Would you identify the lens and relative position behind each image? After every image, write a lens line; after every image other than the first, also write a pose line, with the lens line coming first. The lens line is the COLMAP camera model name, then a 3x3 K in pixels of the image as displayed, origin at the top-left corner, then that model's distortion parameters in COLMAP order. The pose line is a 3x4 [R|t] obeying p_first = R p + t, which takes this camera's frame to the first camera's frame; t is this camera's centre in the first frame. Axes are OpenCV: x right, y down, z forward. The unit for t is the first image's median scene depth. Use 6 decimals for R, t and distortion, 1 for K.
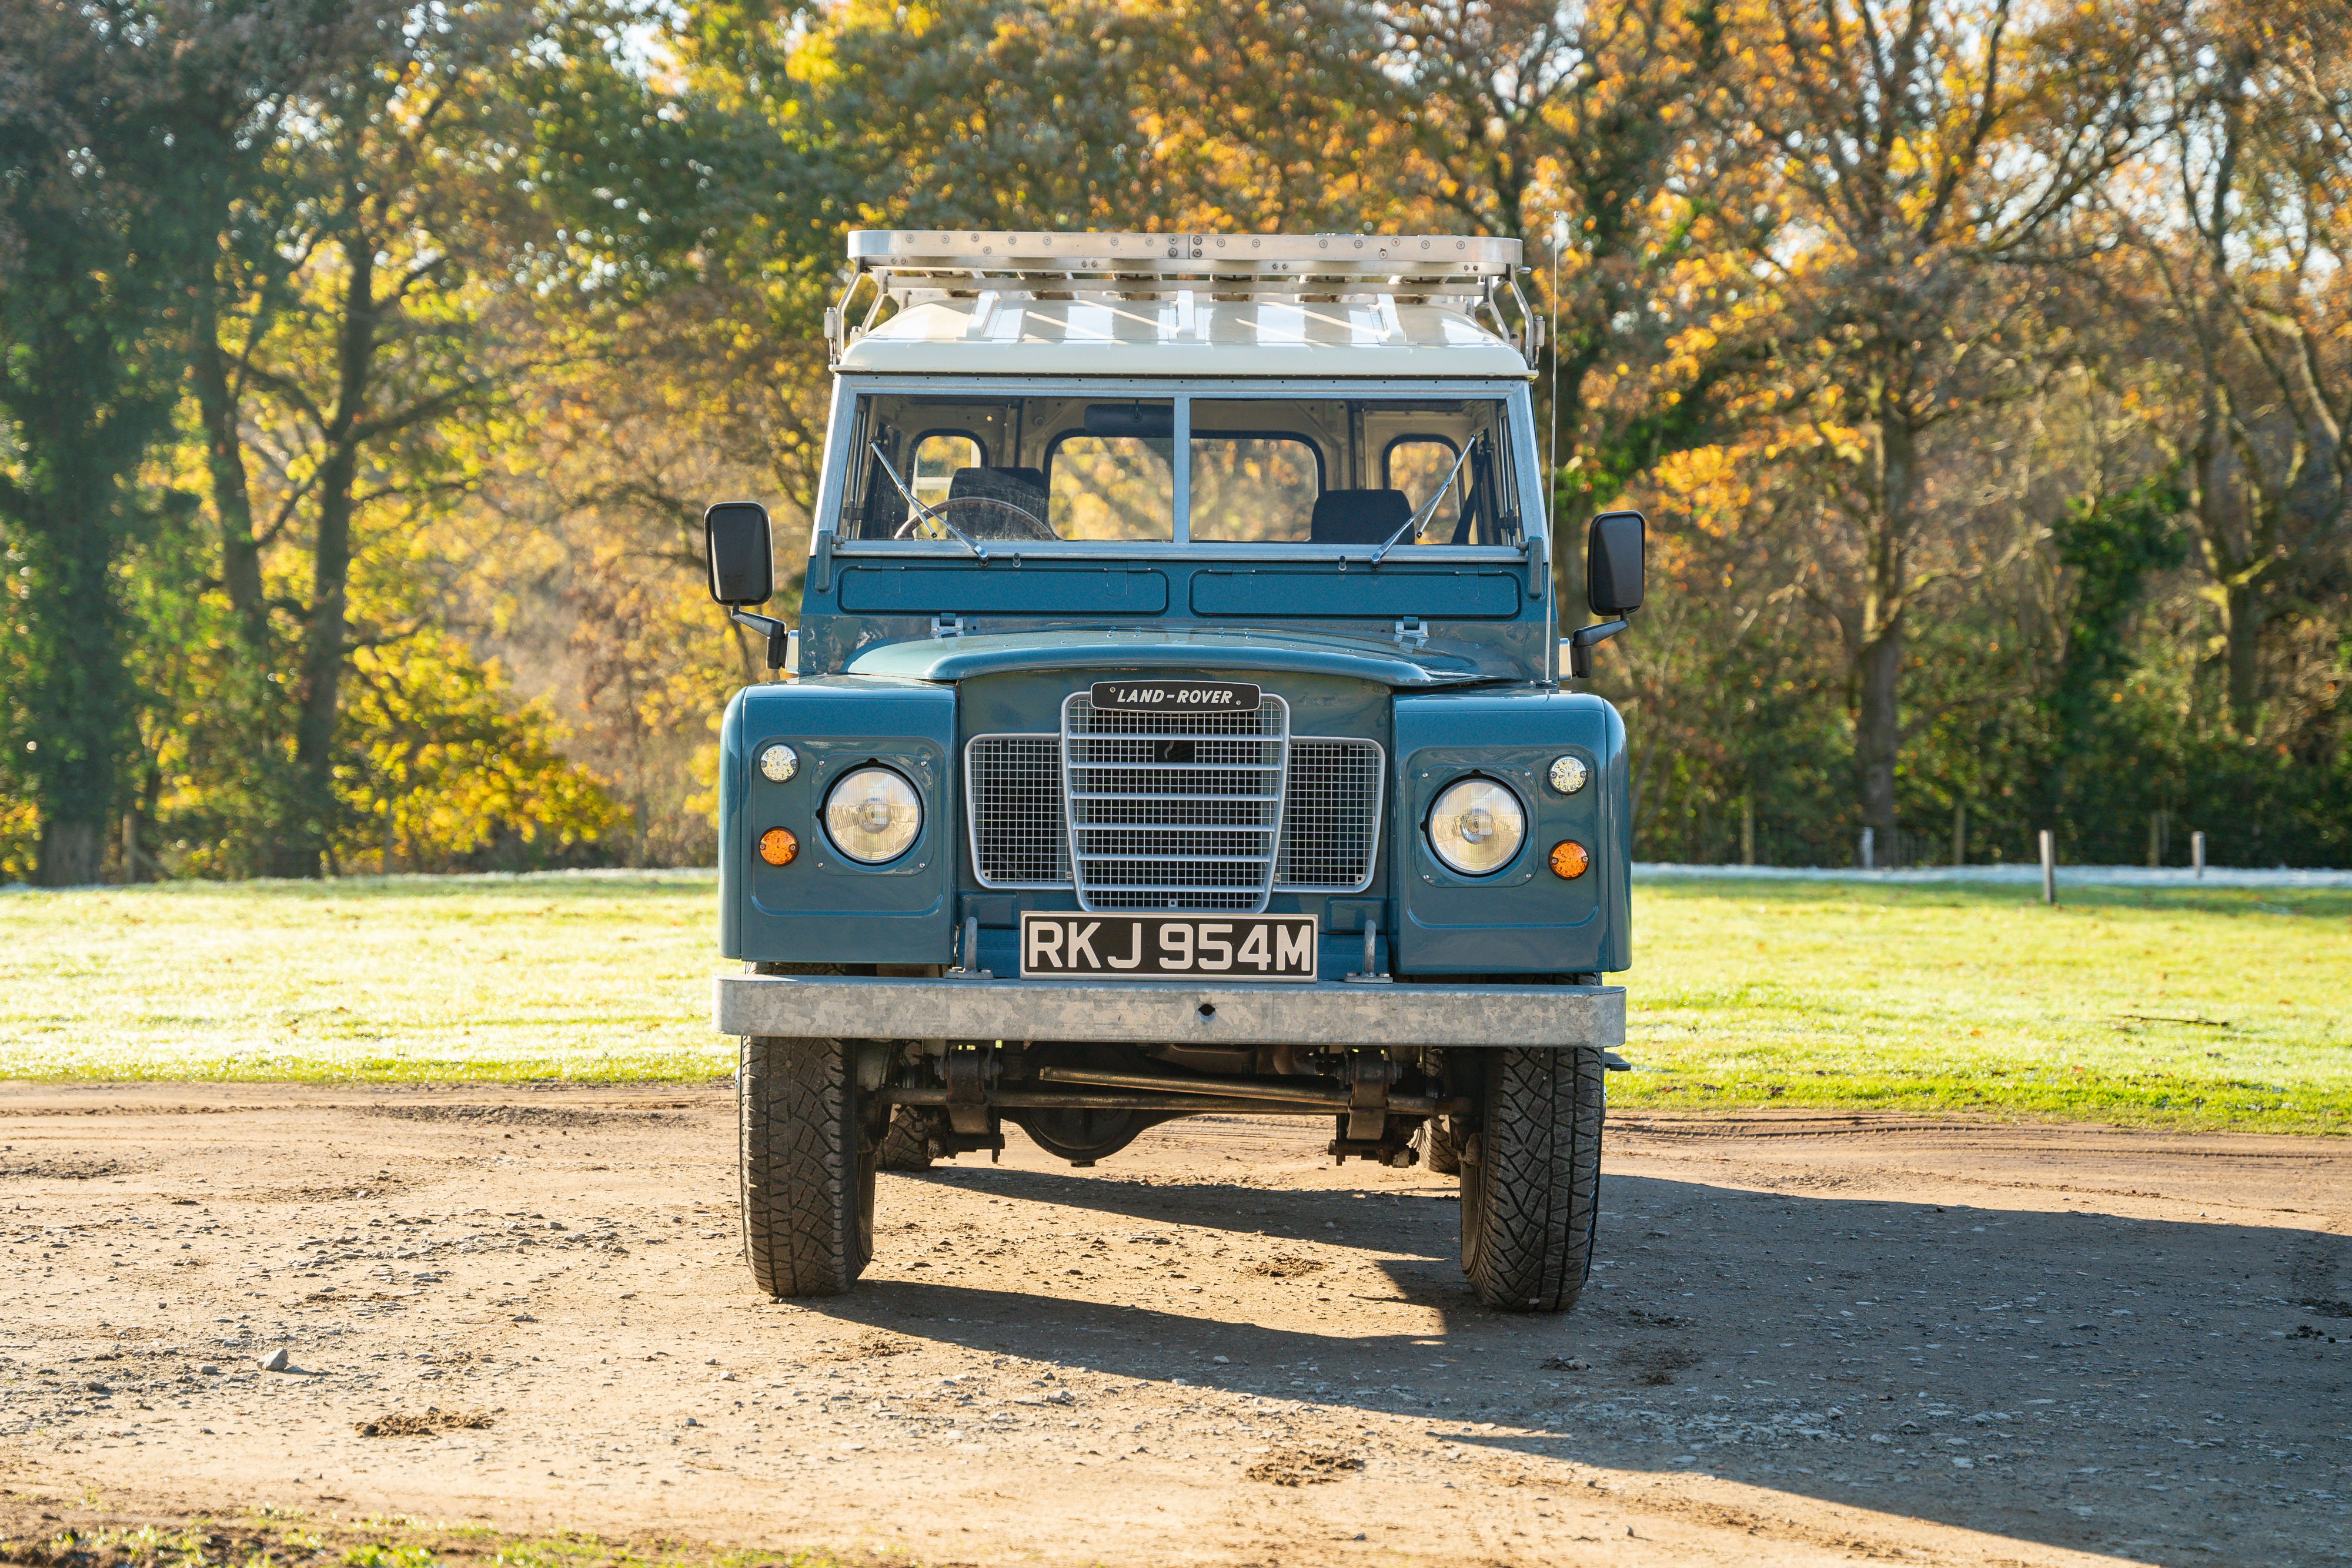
lens RADIAL K [[5128.0, 0, 1176.0], [0, 5128.0, 784.0], [0, 0, 1]] dist [0.178278, 0.083943]
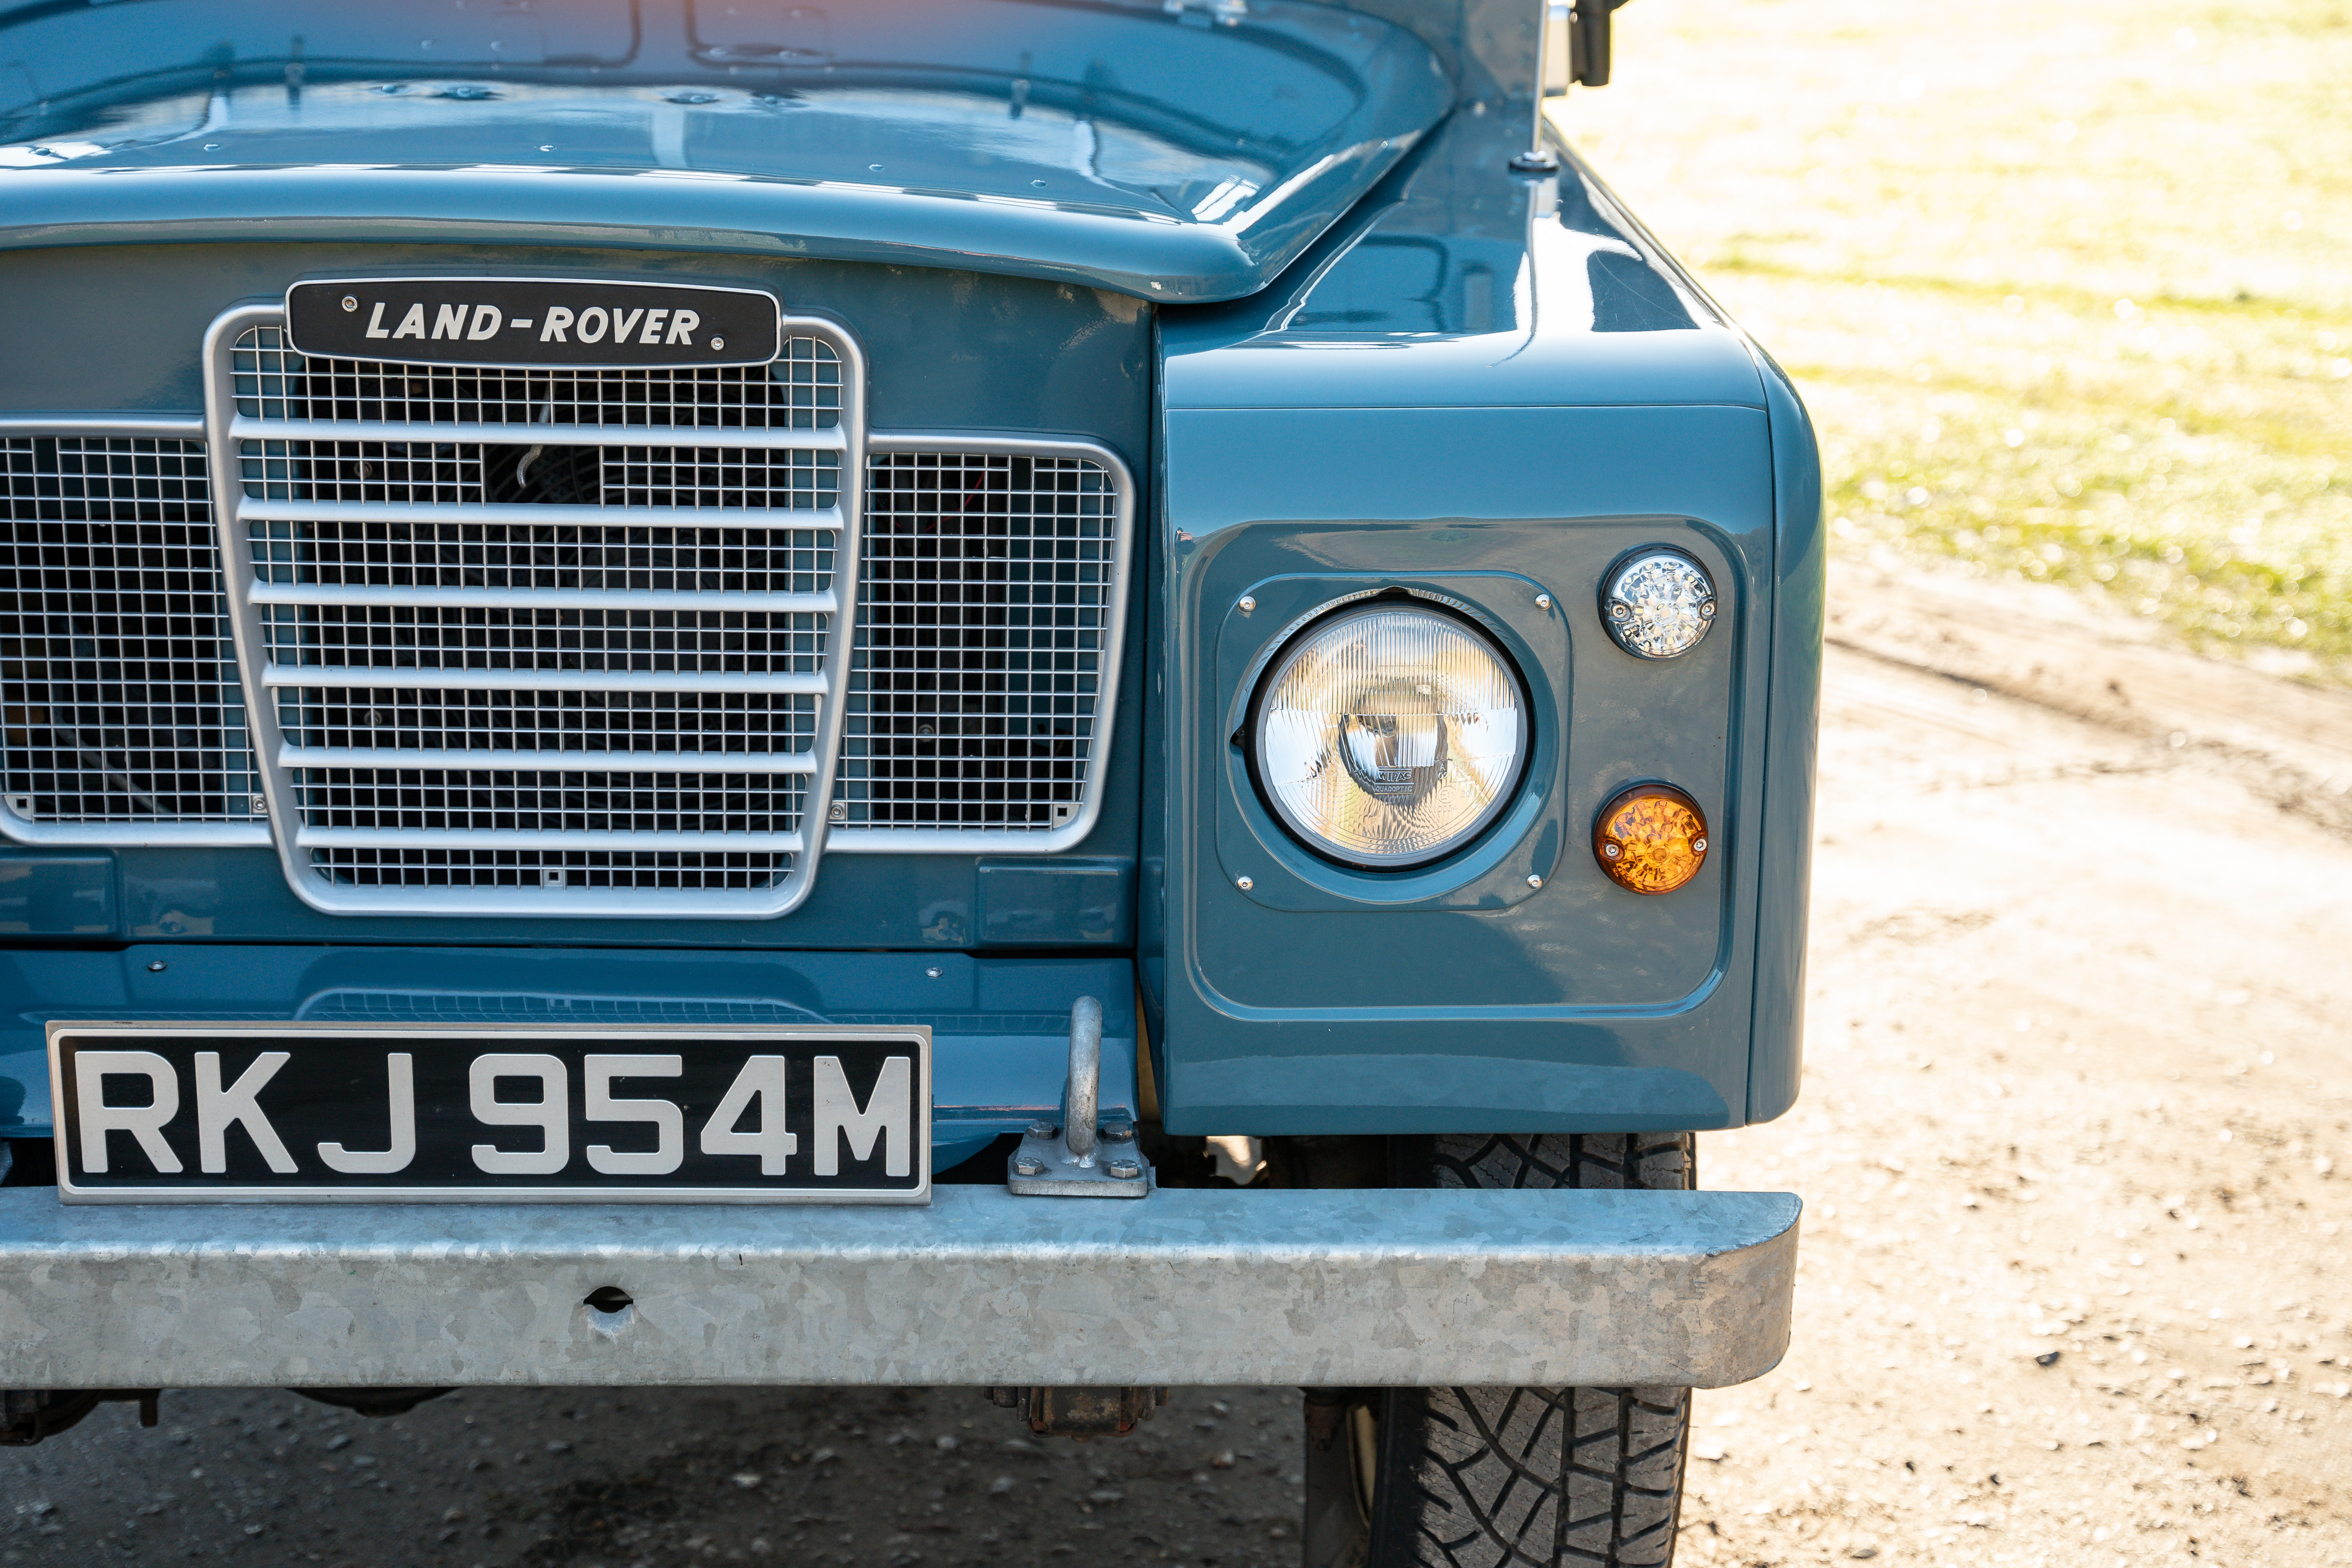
lens RADIAL K [[4008.1, 0, 1176.0], [0, 4008.1, 784.0], [0, 0, 1]] dist [0.174267, 0.189633]
pose [[0.998988, -0.001348, 0.044960, 0.031060], [-0.010705, 0.963707, 0.266747, -0.060620], [-0.043688, -0.266958, 0.962717, 0.723583]]
